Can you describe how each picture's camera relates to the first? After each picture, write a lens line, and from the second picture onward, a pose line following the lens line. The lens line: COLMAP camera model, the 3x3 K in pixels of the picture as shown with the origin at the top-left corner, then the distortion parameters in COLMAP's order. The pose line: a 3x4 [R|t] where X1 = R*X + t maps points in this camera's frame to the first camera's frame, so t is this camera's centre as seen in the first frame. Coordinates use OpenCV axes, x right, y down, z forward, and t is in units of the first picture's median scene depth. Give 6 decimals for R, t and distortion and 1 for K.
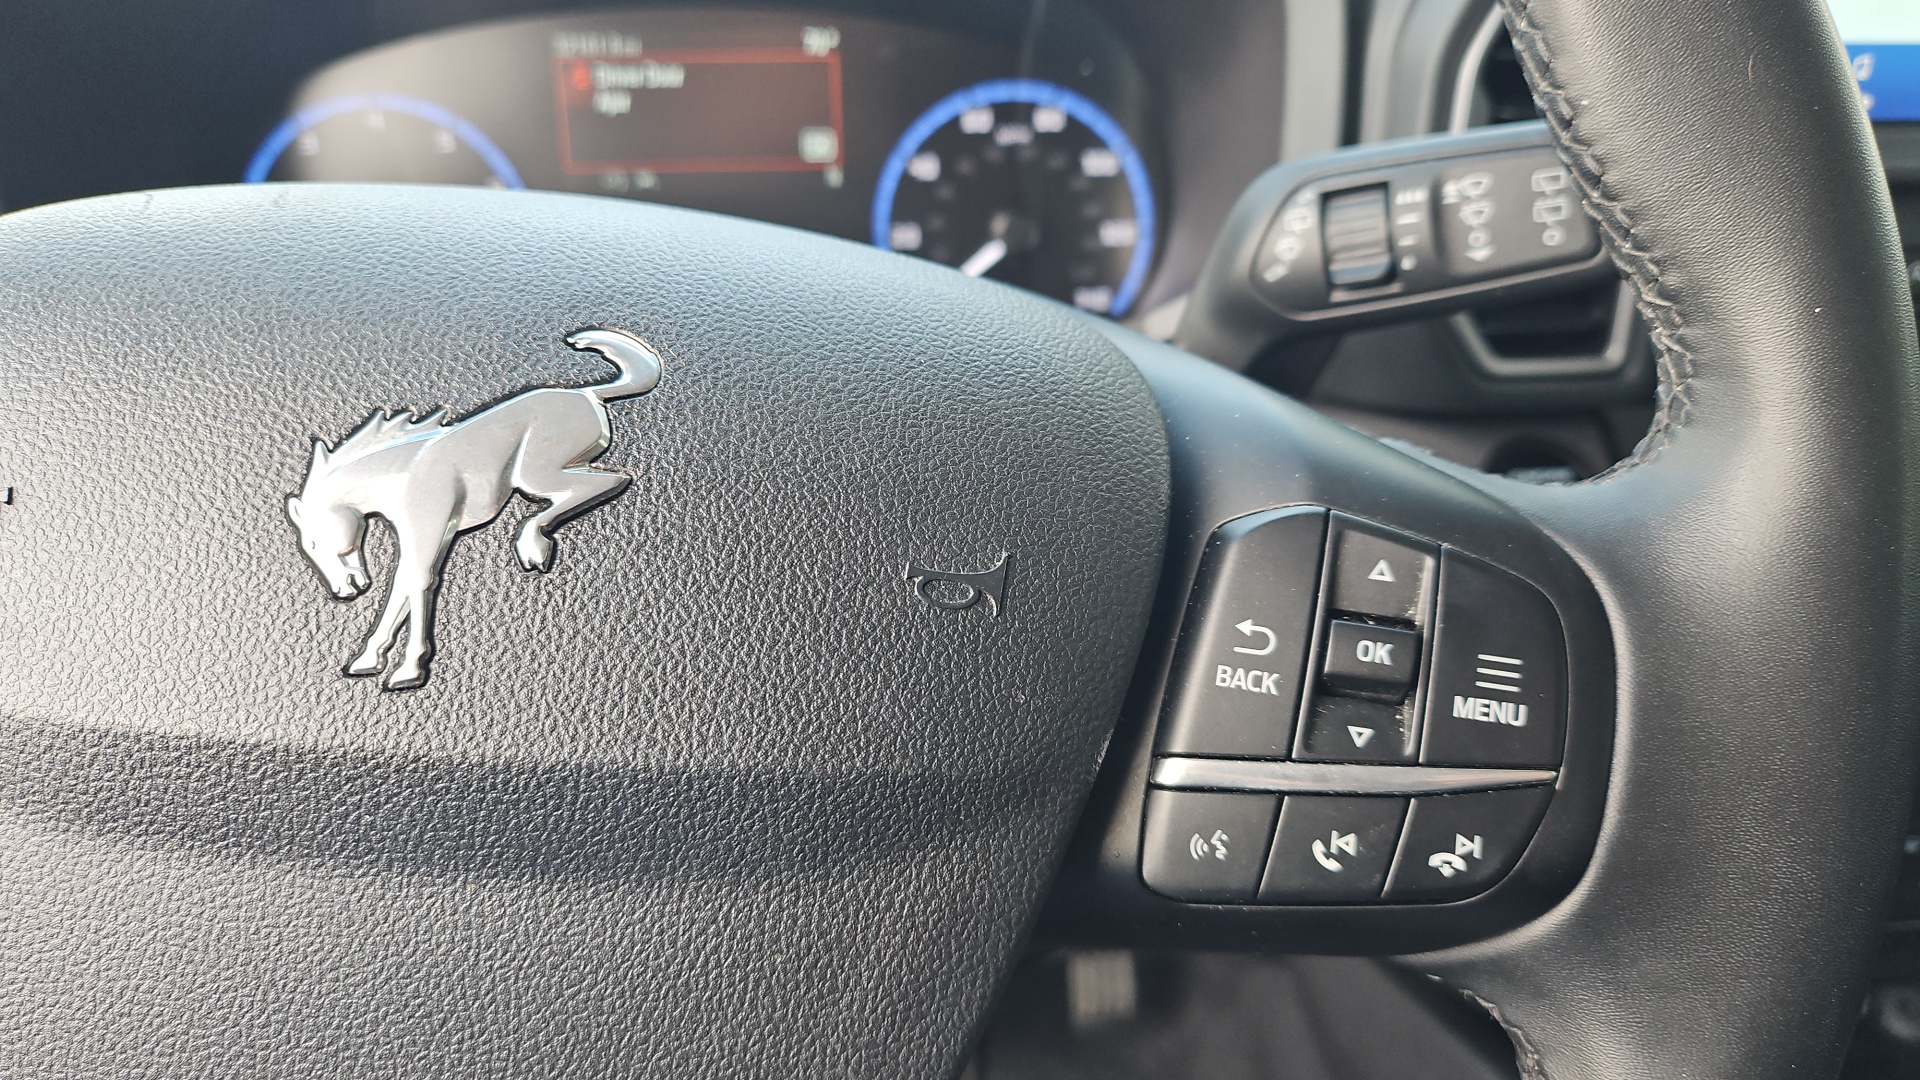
lens RADIAL K [[1350.9, 0, 966.4], [0, 1350.9, 535.1], [0, 0, 1]] dist [0.040590, -0.006172]
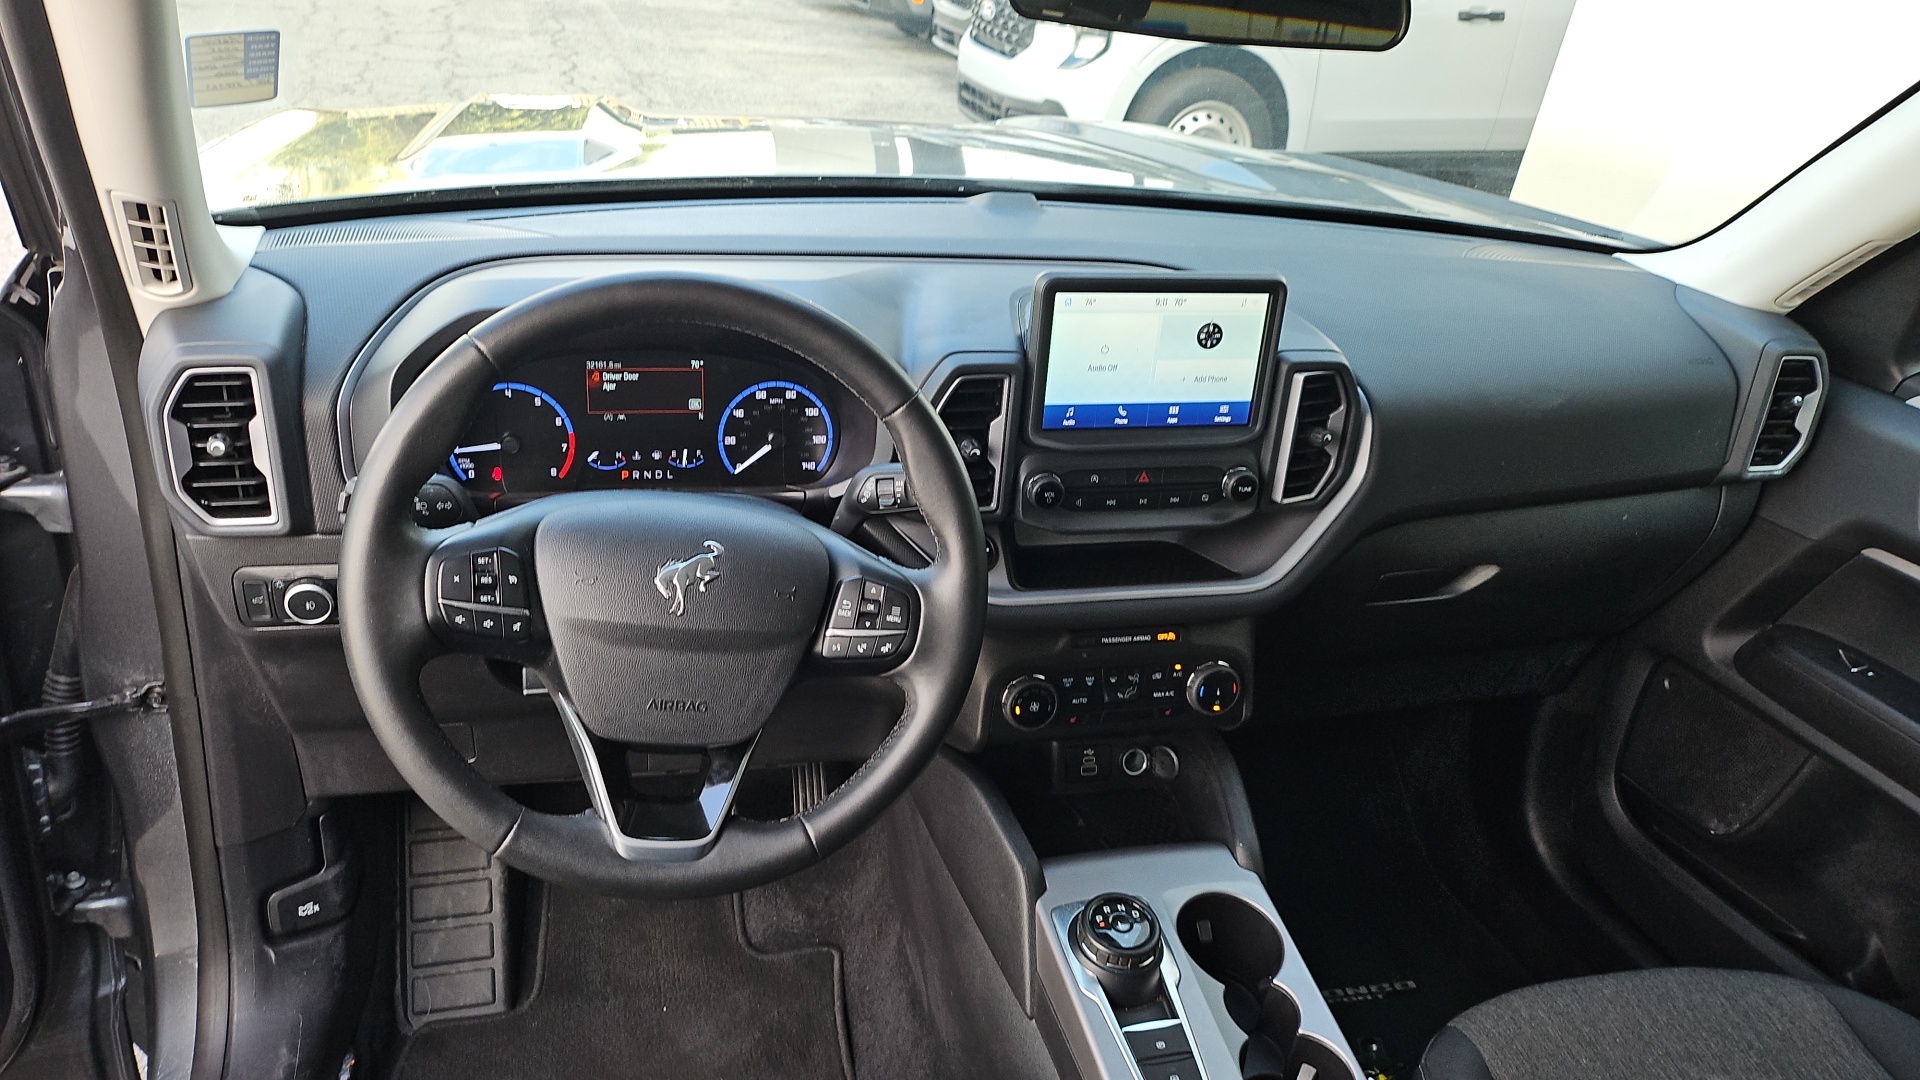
lens RADIAL K [[1322.7, 0, 963.2], [0, 1322.7, 544.0], [0, 0, 1]] dist [0.027673, -0.004966]
pose [[0.976368, 0.000392, 0.216116, -0.354595], [-0.005466, 0.999723, 0.022883, -0.221703], [-0.216047, -0.023523, 0.976099, -3.279693]]
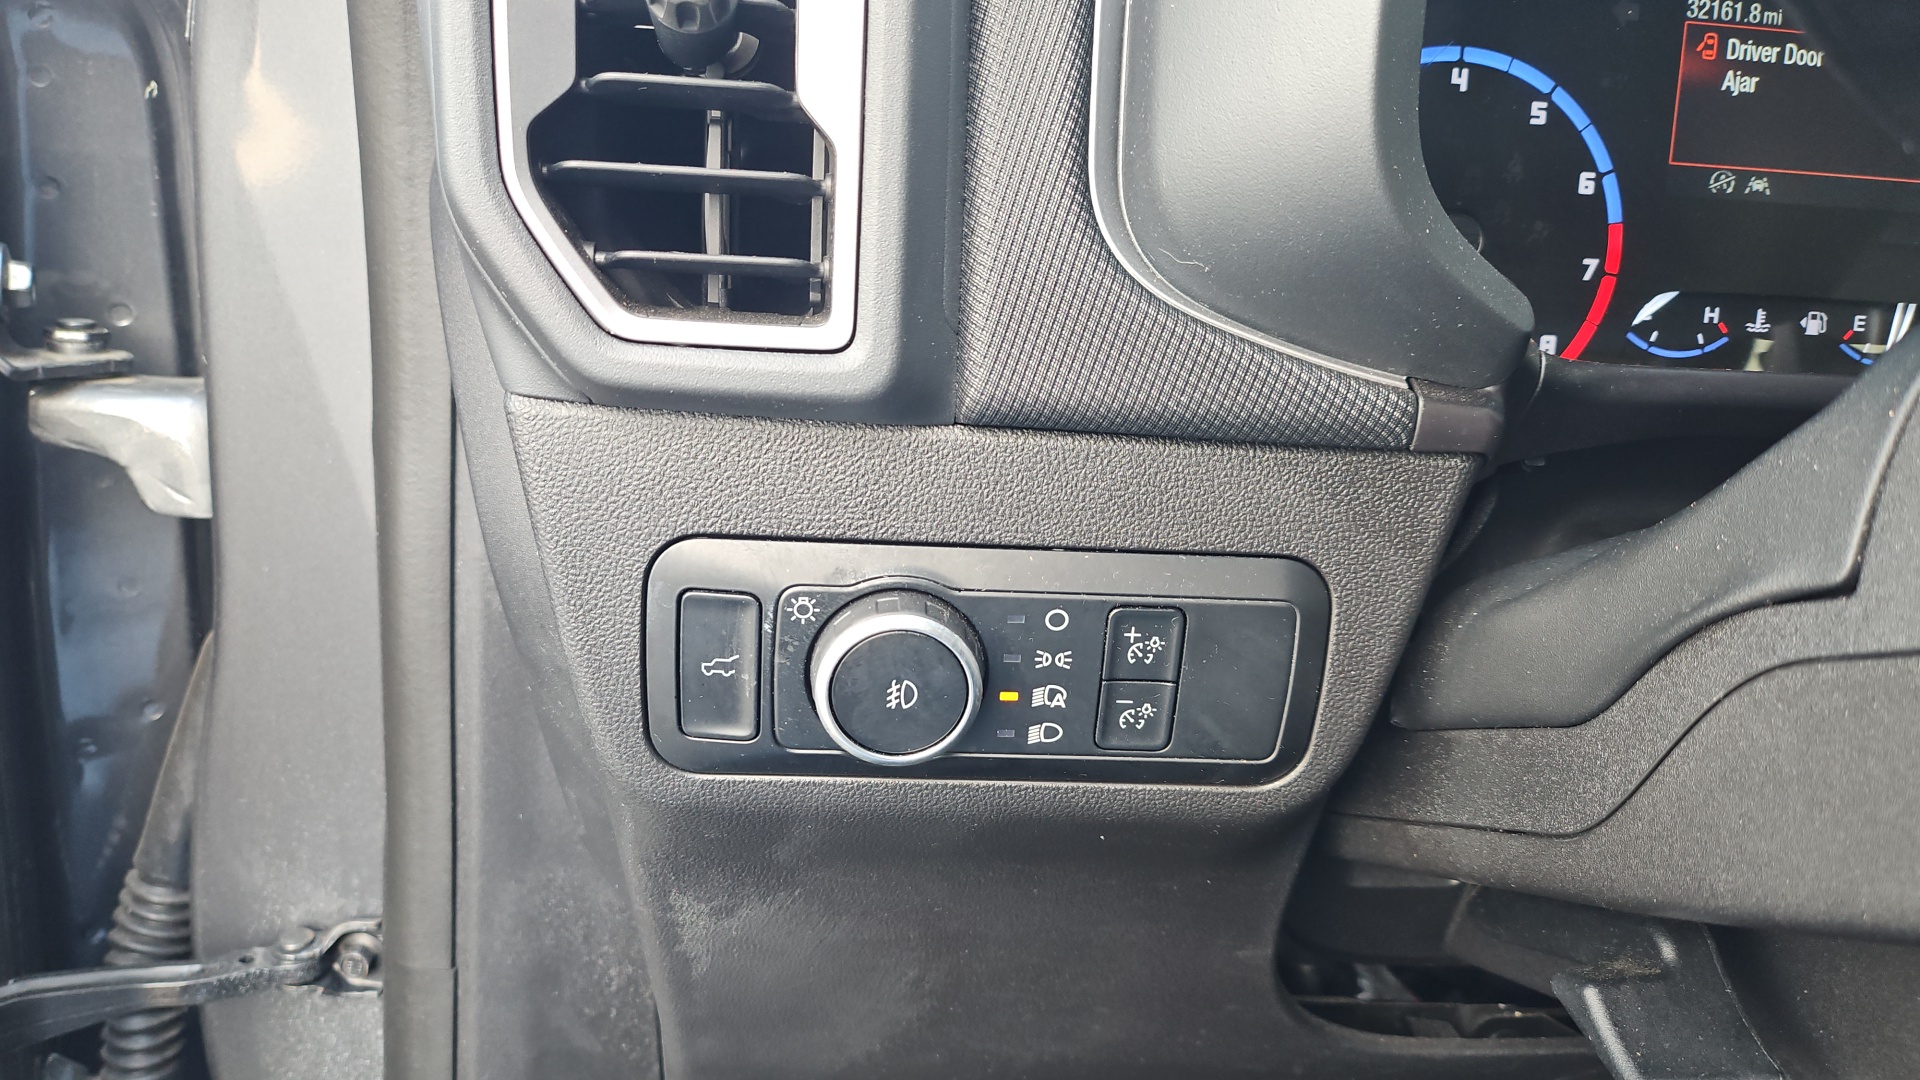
lens RADIAL K [[1350.9, 0, 966.4], [0, 1350.9, 535.1], [0, 0, 1]] dist [0.040590, -0.006172]
pose [[0.996837, 0.060939, 0.051010, -1.651990], [-0.053029, 0.988130, -0.144177, 0.162502], [-0.059190, 0.141016, 0.988236, 0.663558]]
